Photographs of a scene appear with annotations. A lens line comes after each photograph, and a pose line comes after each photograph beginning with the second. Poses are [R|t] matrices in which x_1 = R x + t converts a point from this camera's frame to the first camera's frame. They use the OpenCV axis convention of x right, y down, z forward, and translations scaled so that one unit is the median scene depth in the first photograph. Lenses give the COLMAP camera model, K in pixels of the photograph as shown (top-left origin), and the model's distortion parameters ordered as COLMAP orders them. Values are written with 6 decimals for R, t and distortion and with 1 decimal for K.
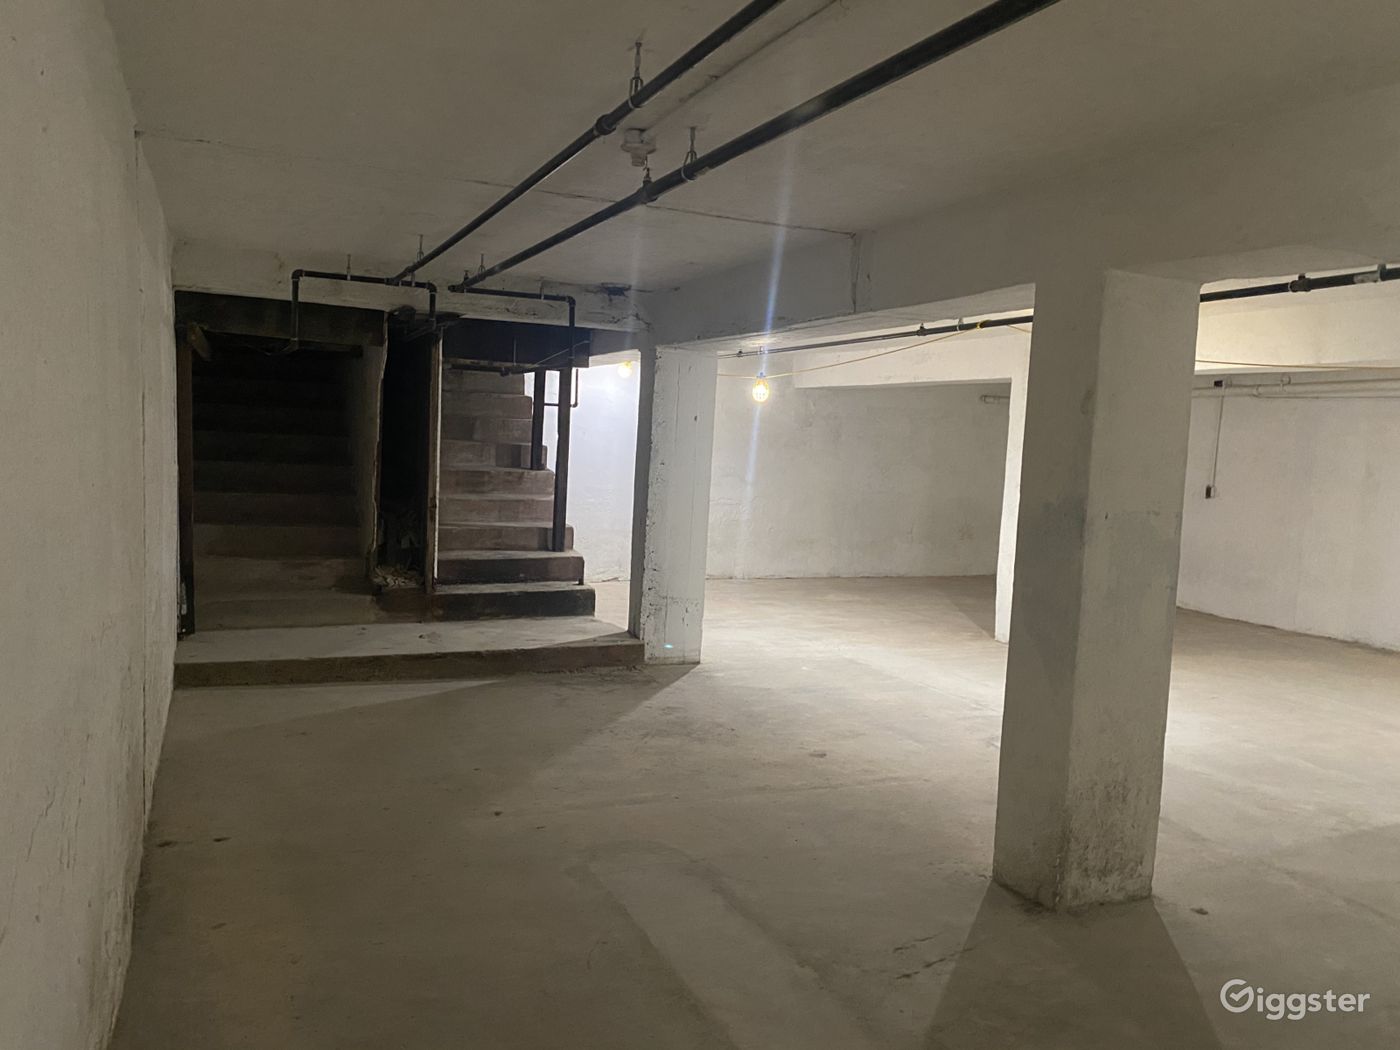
lens RADIAL K [[1055.7, 0, 700.0], [0, 1055.7, 525.0], [0, 0, 1]] dist [0.058650, 0.002080]
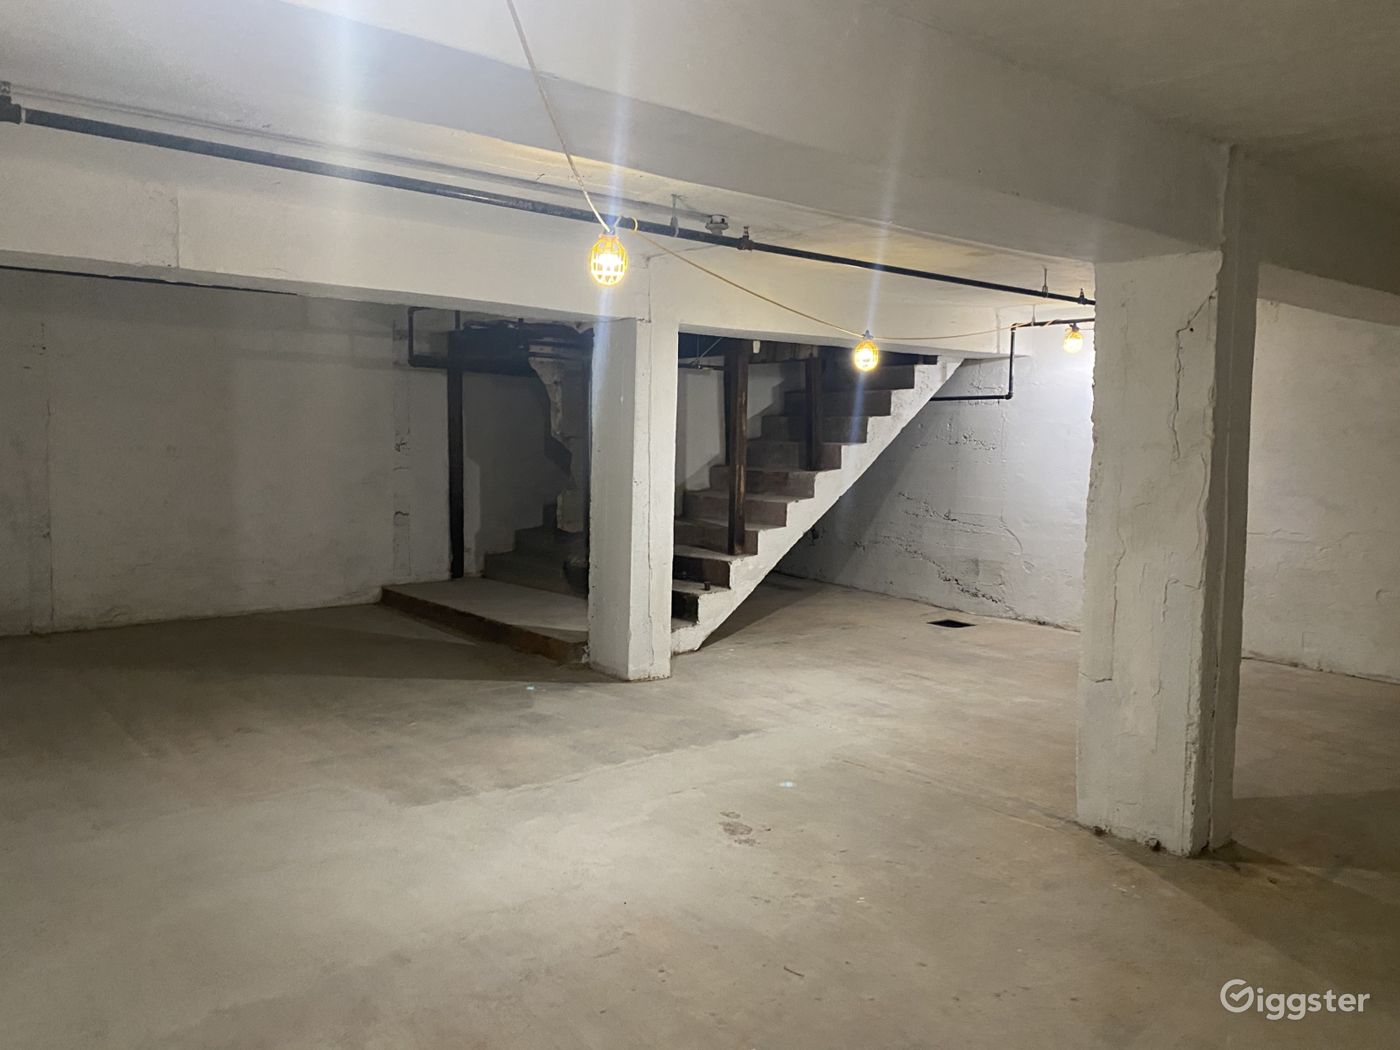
lens RADIAL K [[1048.3, 0, 700.0], [0, 1048.3, 525.0], [0, 0, 1]] dist [-0.030647, -0.003331]
pose [[0.283324, 0.047868, -0.957829, 1.184791], [-0.090348, 0.995644, 0.023033, -0.031615], [0.954759, 0.080013, 0.286415, 1.154285]]
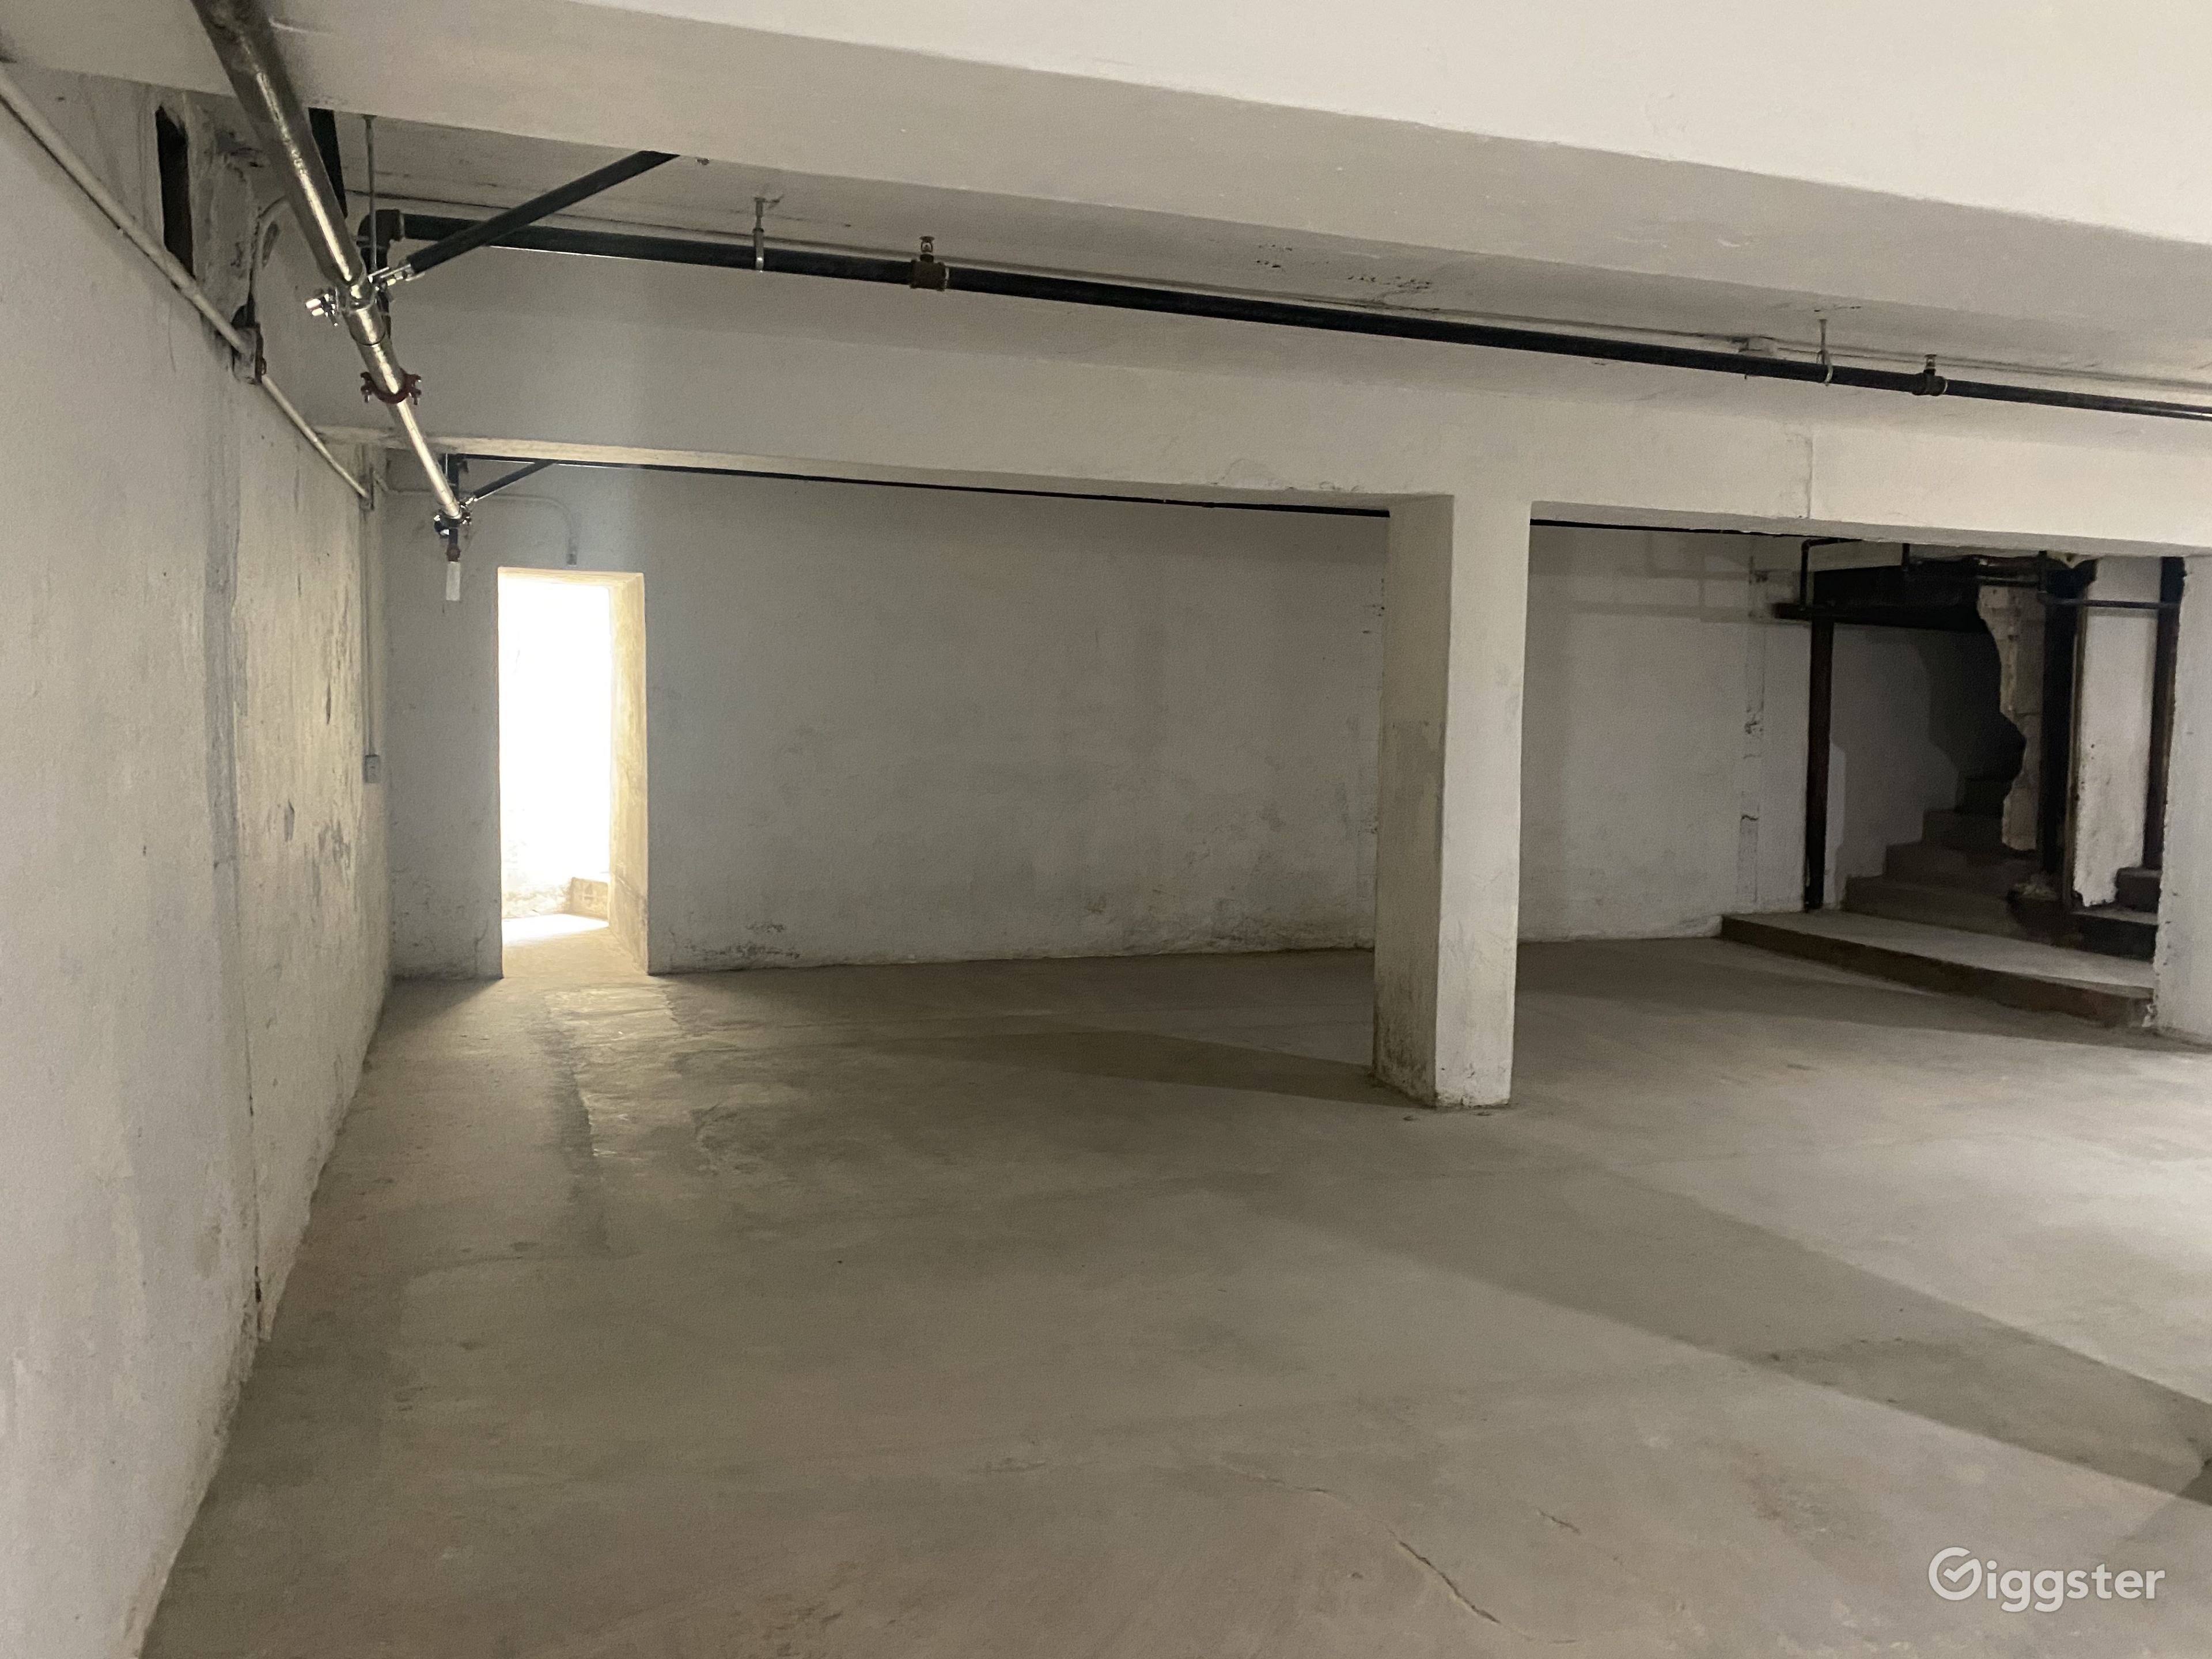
lens RADIAL K [[1664.7, 0, 1102.4], [0, 1664.7, 802.9], [0, 0, 1]] dist [0.006857, 0.006132]
pose [[-0.096005, 0.020665, -0.995166, 1.476142], [-0.106896, 0.993788, 0.030949, 0.035662], [0.989624, 0.109350, -0.093200, 0.600853]]
